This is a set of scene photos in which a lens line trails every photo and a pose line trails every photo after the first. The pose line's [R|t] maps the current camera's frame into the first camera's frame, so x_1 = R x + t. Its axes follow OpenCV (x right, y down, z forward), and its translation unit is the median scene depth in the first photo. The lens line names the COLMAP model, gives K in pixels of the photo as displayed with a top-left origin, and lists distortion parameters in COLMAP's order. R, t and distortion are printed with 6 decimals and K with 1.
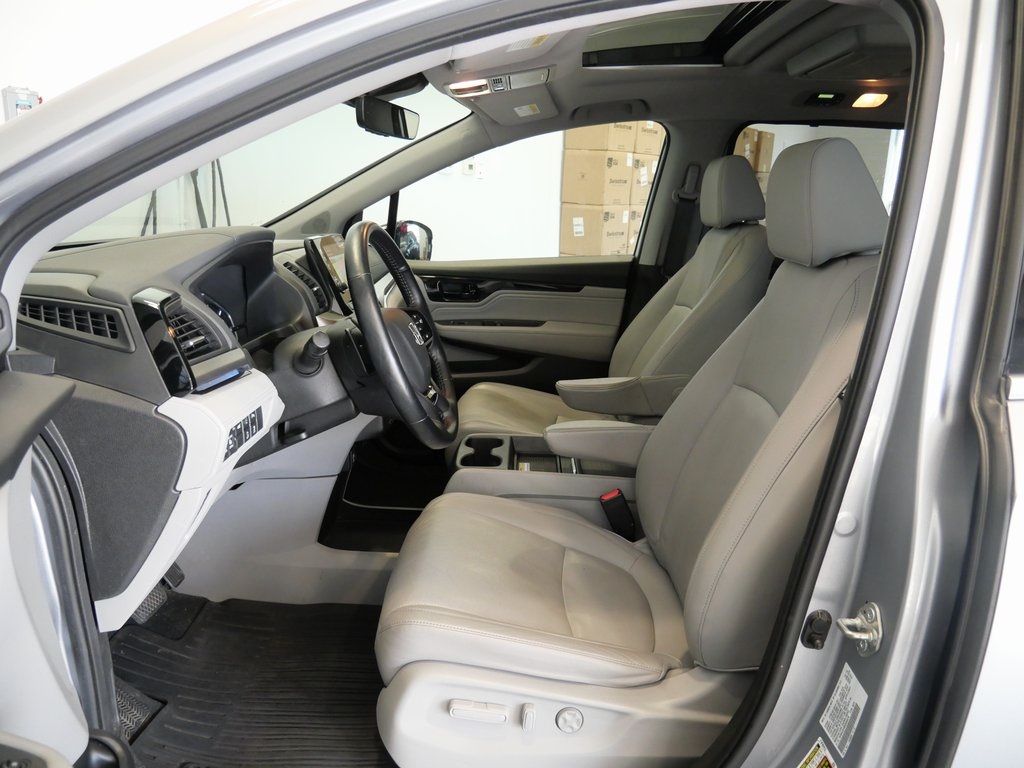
lens RADIAL K [[748.2, 0, 512.0], [0, 748.2, 384.0], [0, 0, 1]] dist [-0.044619, 0.019081]
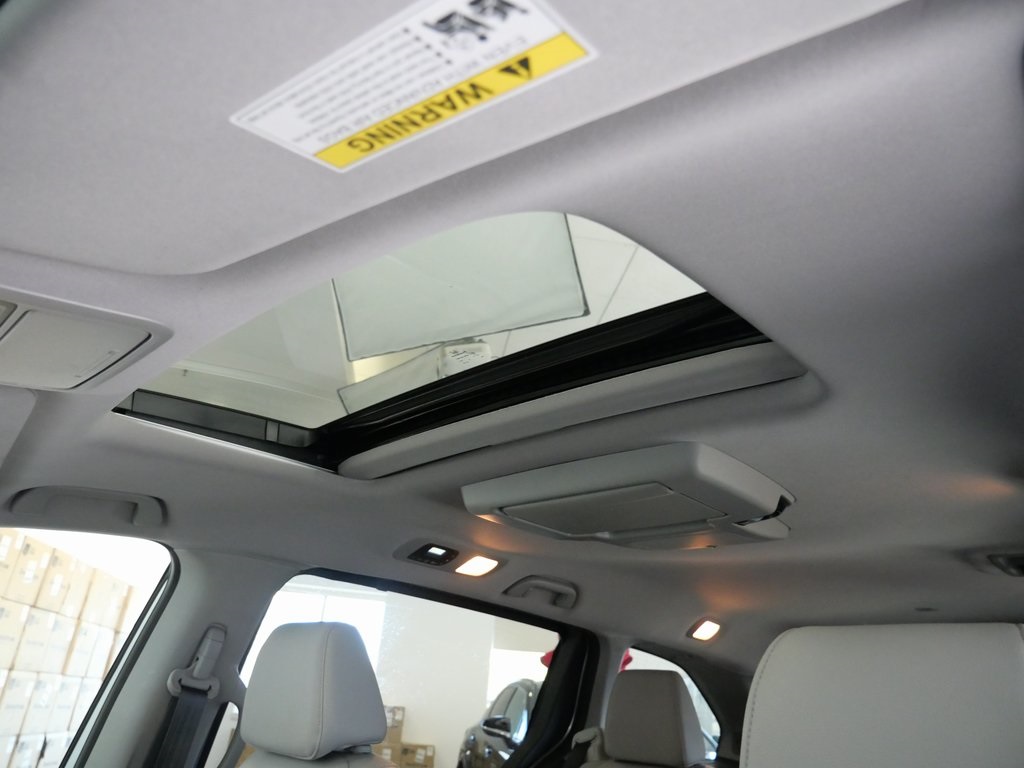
lens RADIAL K [[748.2, 0, 512.0], [0, 748.2, 384.0], [0, 0, 1]] dist [-0.044619, 0.019081]
pose [[0.678521, 0.324637, 0.658953, -0.013789], [0.111953, 0.840868, -0.529535, -0.041934], [-0.726000, 0.433073, 0.534203, 0.150715]]
